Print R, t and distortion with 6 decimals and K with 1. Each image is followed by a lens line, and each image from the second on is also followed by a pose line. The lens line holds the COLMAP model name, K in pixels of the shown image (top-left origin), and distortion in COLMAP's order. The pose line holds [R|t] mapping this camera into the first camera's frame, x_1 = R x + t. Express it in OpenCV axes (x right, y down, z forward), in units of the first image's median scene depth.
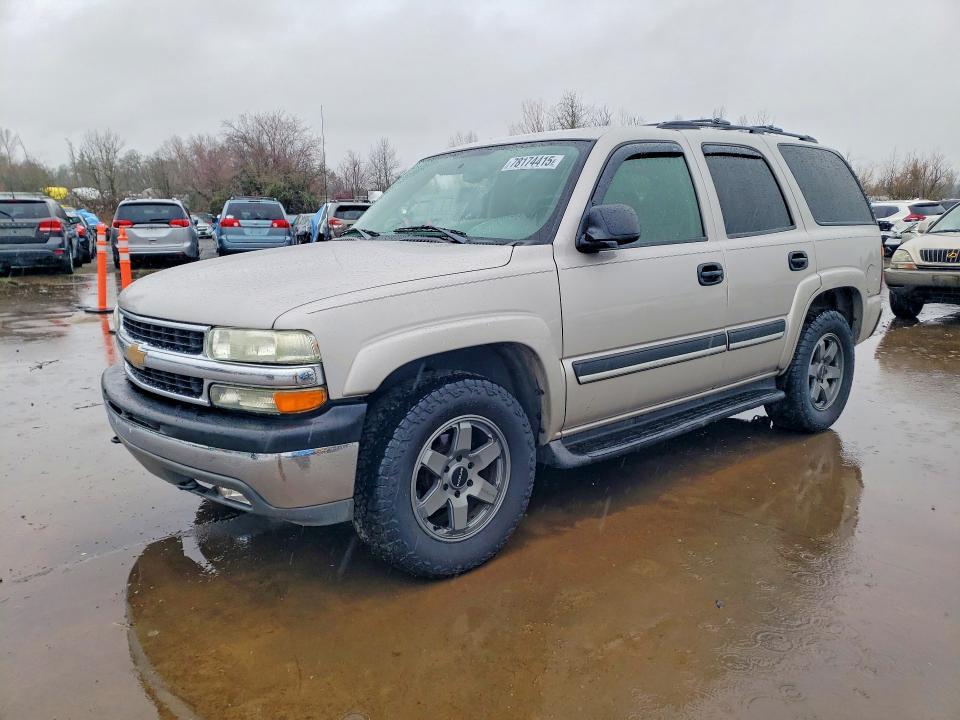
lens RADIAL K [[764.7, 0, 461.3], [0, 764.7, 348.2], [0, 0, 1]] dist [0.010649, 0.004185]
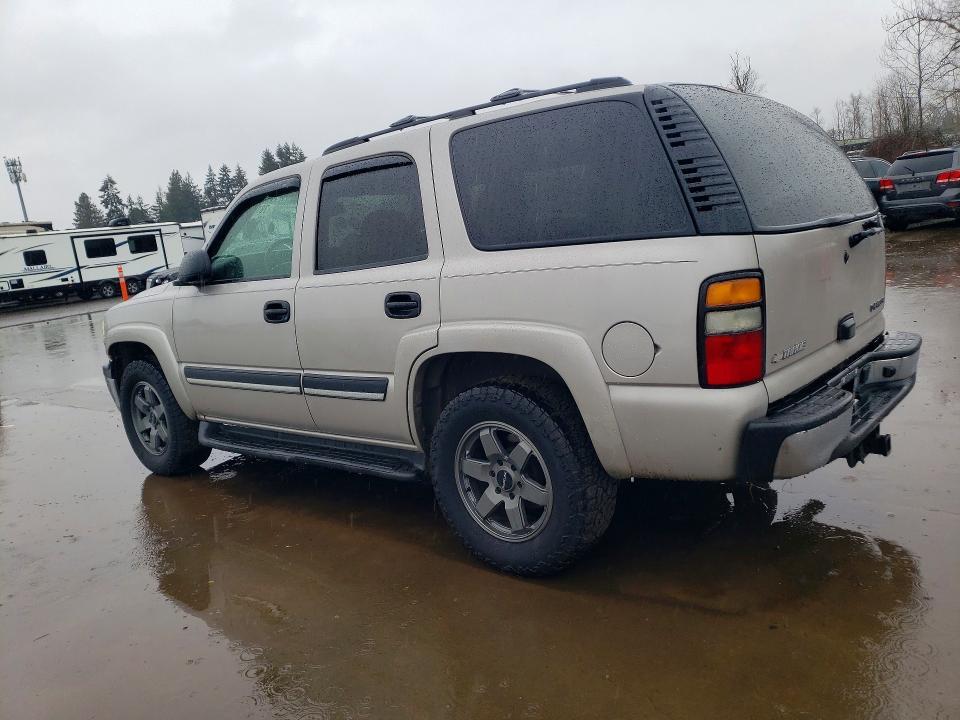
lens RADIAL K [[764.7, 0, 461.3], [0, 764.7, 348.2], [0, 0, 1]] dist [0.010649, 0.004185]
pose [[0.147758, 0.152384, -0.977214, 1.170875], [-0.060789, 0.987590, 0.144810, -0.182716], [0.987154, 0.038007, 0.155188, 0.950181]]
